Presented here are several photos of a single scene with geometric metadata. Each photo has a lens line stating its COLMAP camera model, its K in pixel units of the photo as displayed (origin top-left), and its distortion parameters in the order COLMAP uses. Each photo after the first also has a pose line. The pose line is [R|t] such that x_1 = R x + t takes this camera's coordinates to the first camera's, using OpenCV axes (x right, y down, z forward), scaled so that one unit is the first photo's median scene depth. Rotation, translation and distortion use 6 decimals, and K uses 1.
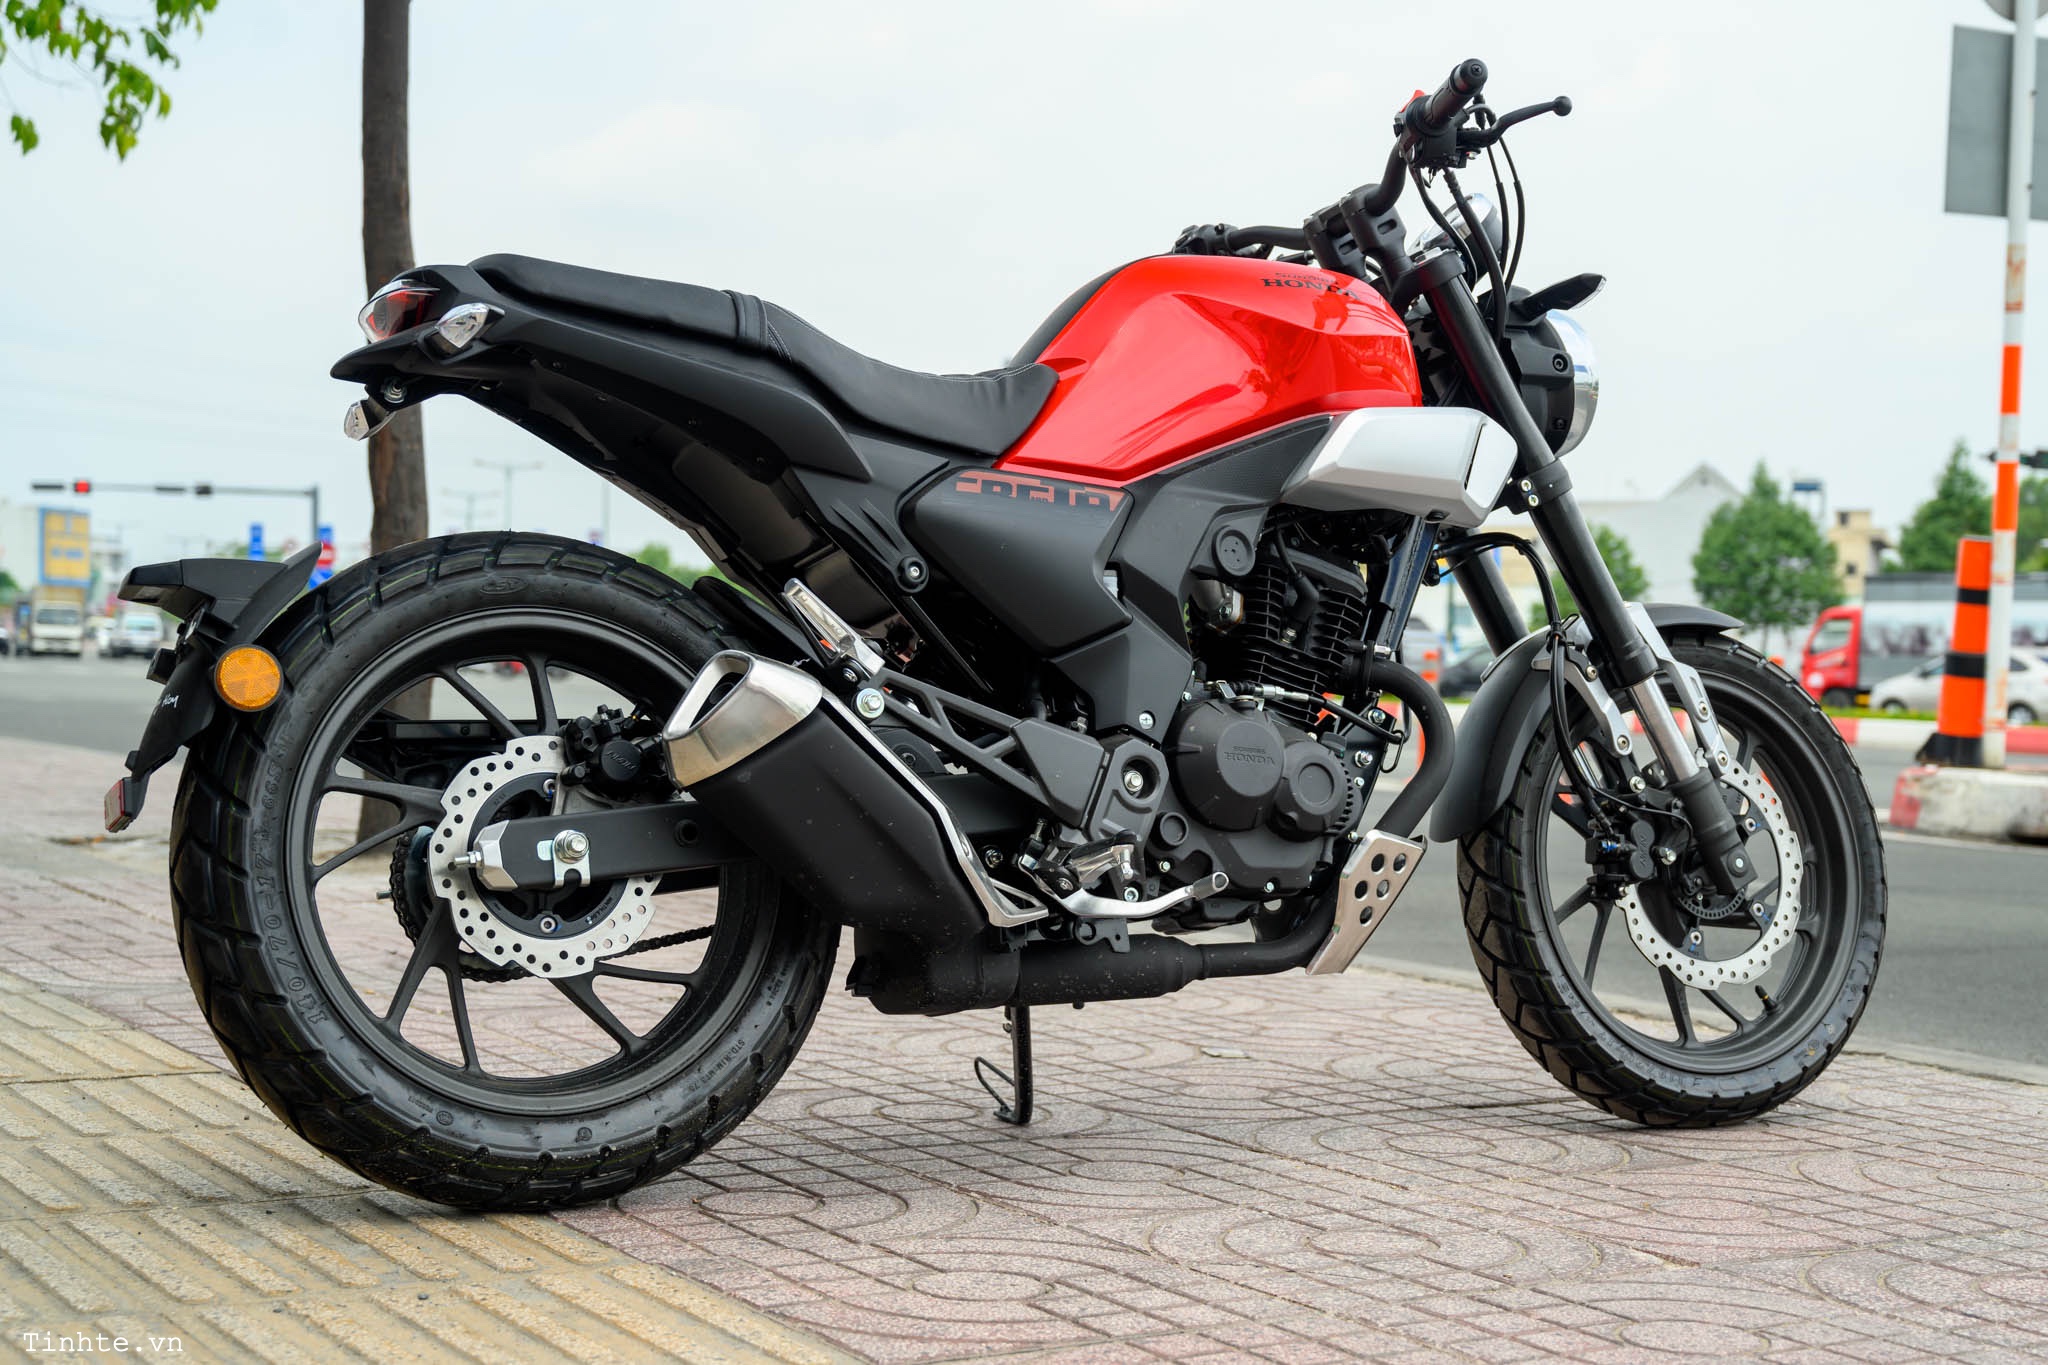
lens RADIAL K [[3036.2, 0, 1128.7], [0, 3036.2, 681.9], [0, 0, 1]] dist [0.012528, -0.019962]
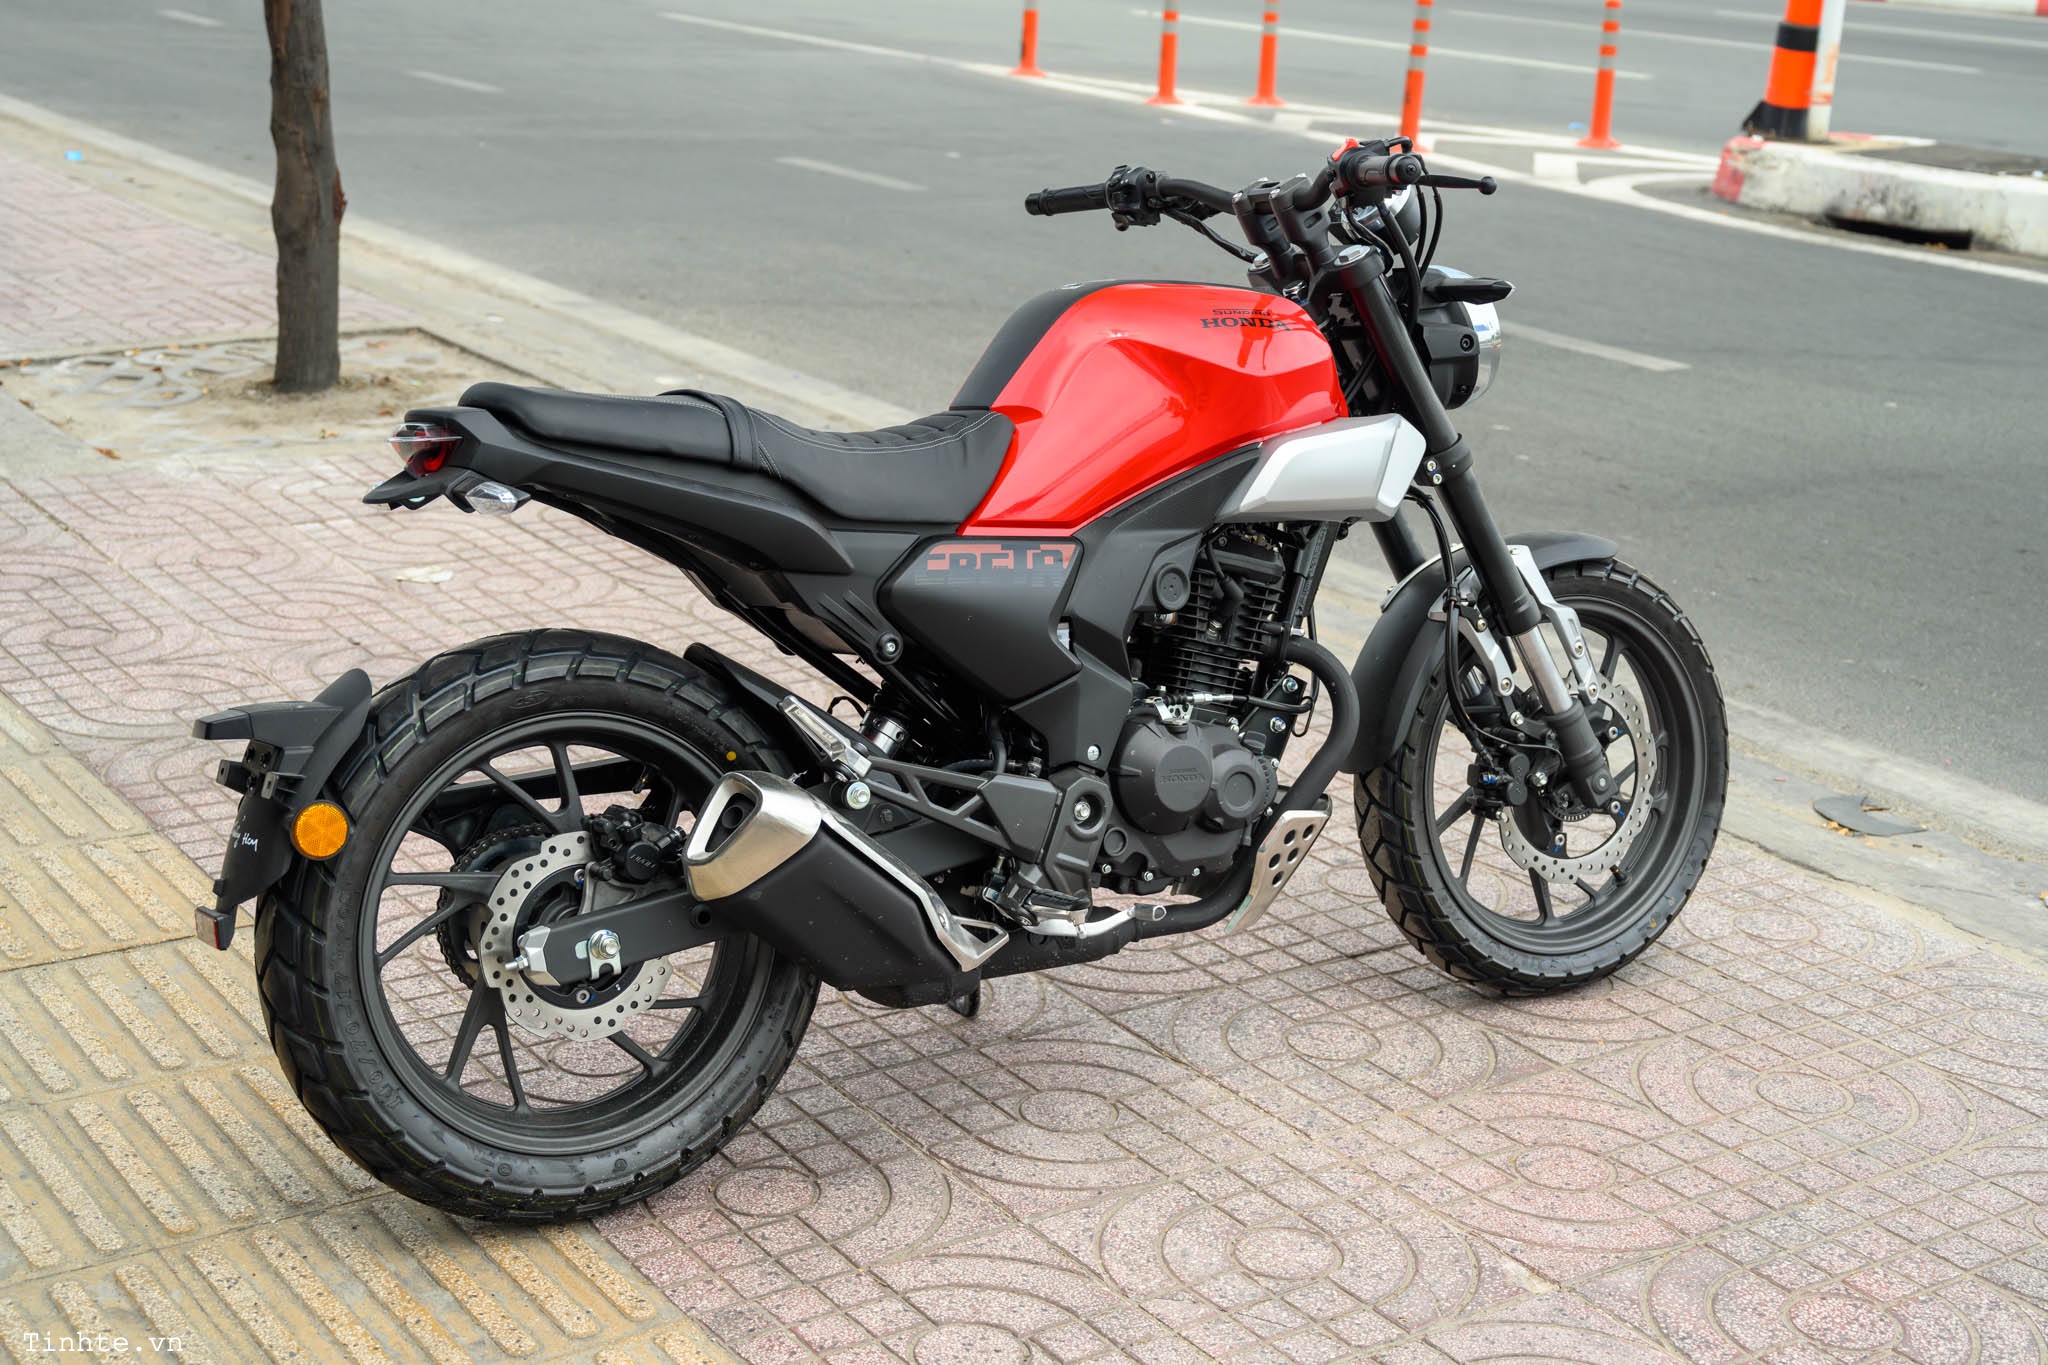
lens RADIAL K [[2936.7, 0, 1024.0], [0, 2936.7, 682.5], [0, 0, 1]] dist [0.012481, 0.016192]
pose [[0.999689, 0.002666, 0.024814, -0.045300], [-0.009394, 0.961352, 0.275162, -0.300947], [-0.023121, -0.275309, 0.961078, -0.038888]]
